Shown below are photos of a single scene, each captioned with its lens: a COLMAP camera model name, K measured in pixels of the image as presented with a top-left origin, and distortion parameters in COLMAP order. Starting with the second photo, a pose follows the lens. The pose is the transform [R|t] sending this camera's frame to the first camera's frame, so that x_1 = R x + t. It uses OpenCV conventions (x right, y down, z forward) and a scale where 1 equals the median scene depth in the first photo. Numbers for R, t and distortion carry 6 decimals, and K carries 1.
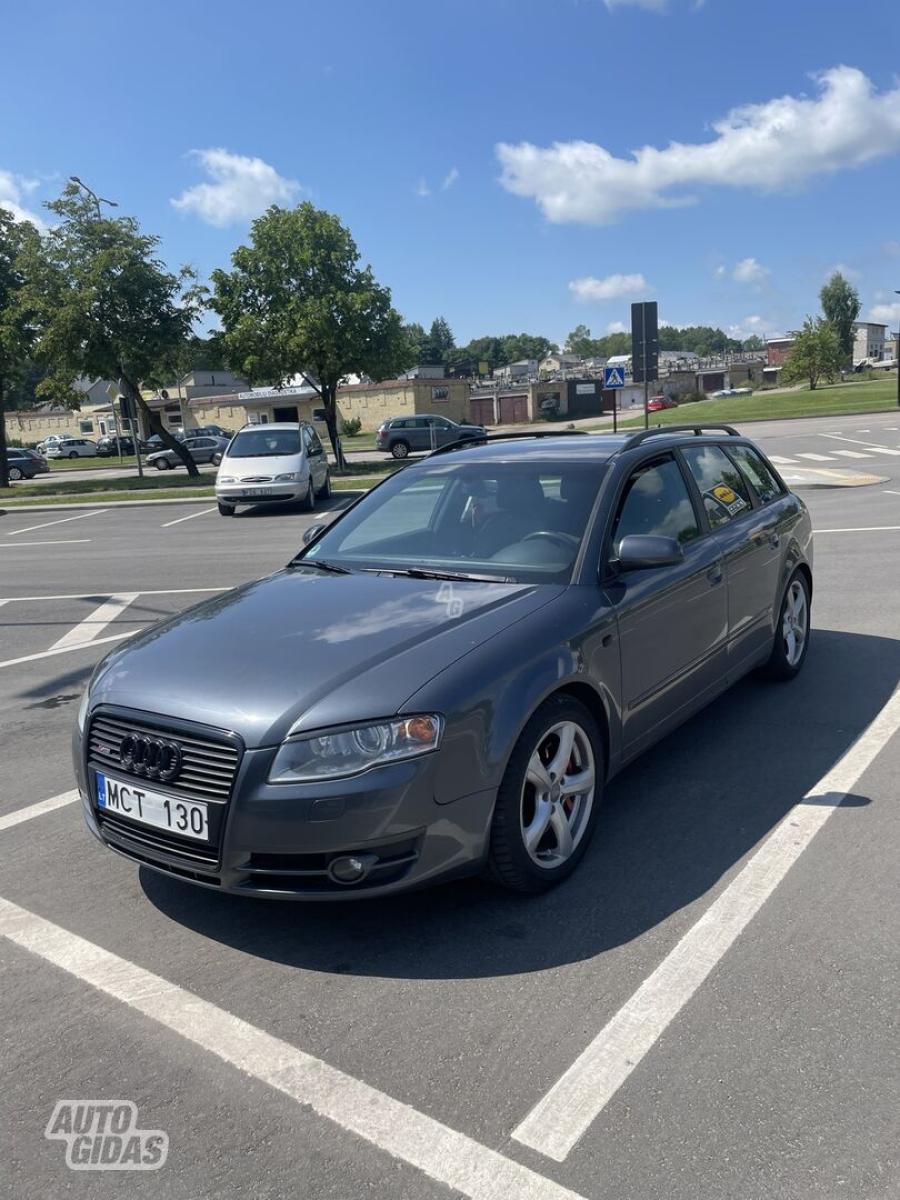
lens RADIAL K [[939.2, 0, 447.1], [0, 939.2, 605.7], [0, 0, 1]] dist [0.030935, 0.000169]
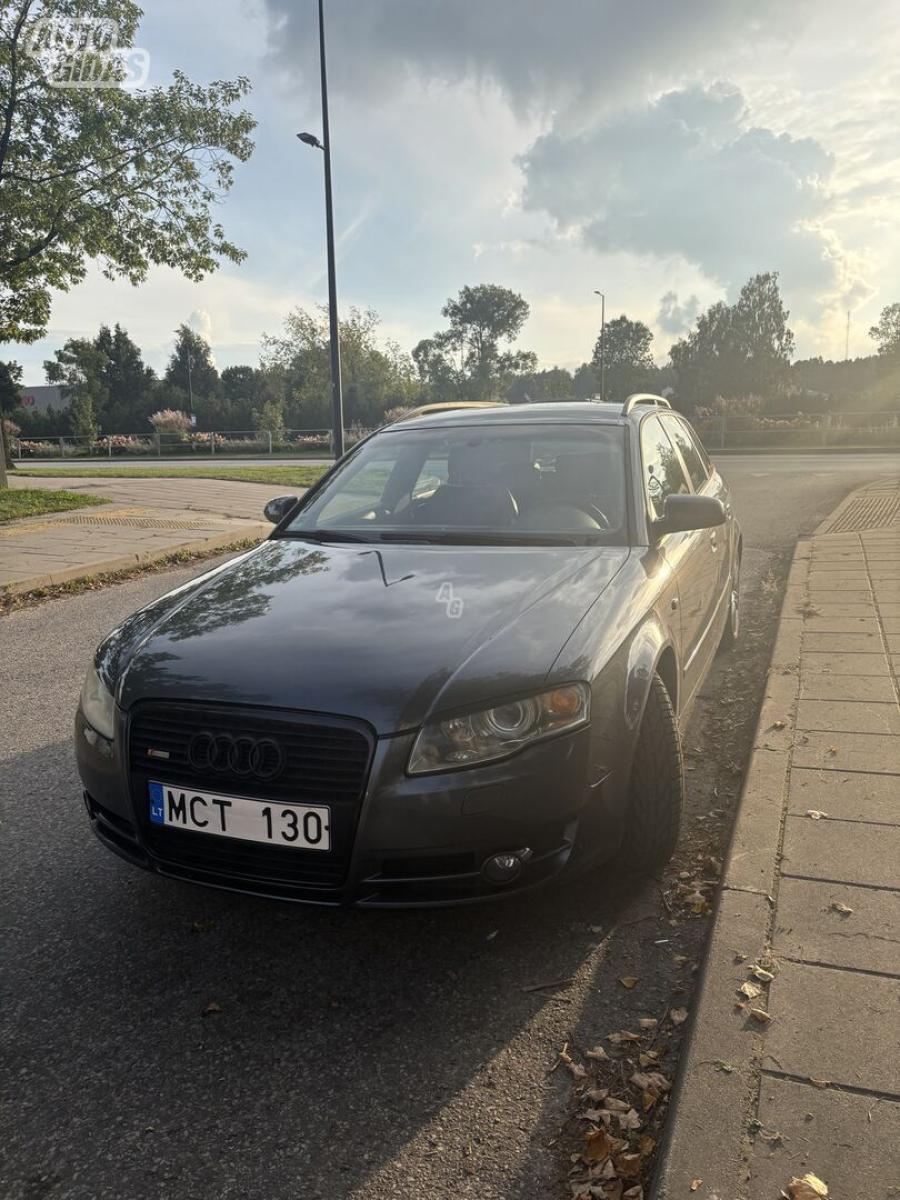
lens RADIAL K [[907.8, 0, 454.9], [0, 907.8, 595.2], [0, 0, 1]] dist [0.034560, -0.031407]
pose [[0.969474, -0.034350, 0.242774, -0.325345], [0.035329, 0.999376, 0.000320, 0.026054], [-0.242634, 0.008267, 0.970083, 0.182814]]
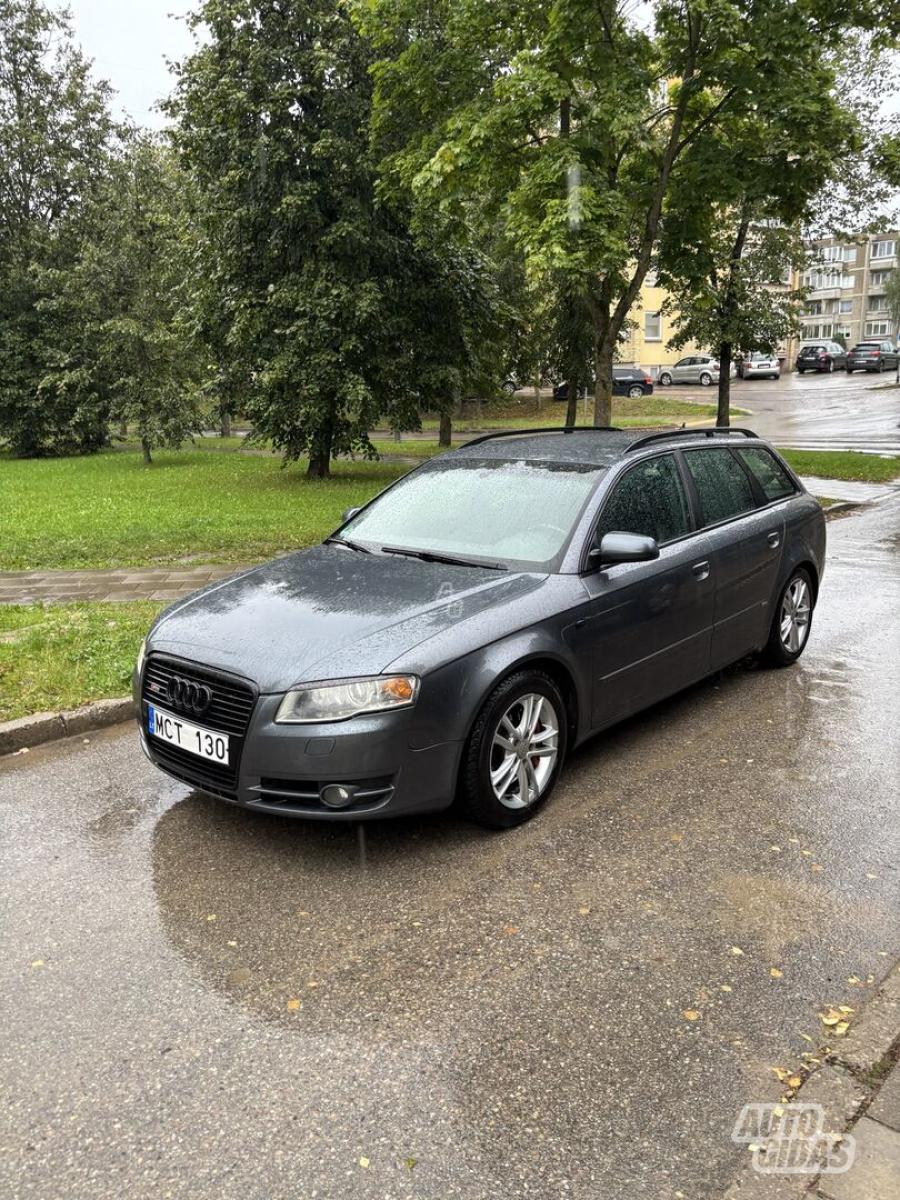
lens RADIAL K [[907.8, 0, 463.0], [0, 907.8, 611.5], [0, 0, 1]] dist [0.034560, -0.031407]
pose [[0.995680, 0.055280, -0.074604, 0.134380], [-0.051847, 0.997539, 0.047203, -0.027546], [0.077030, -0.043131, 0.996095, -0.171969]]
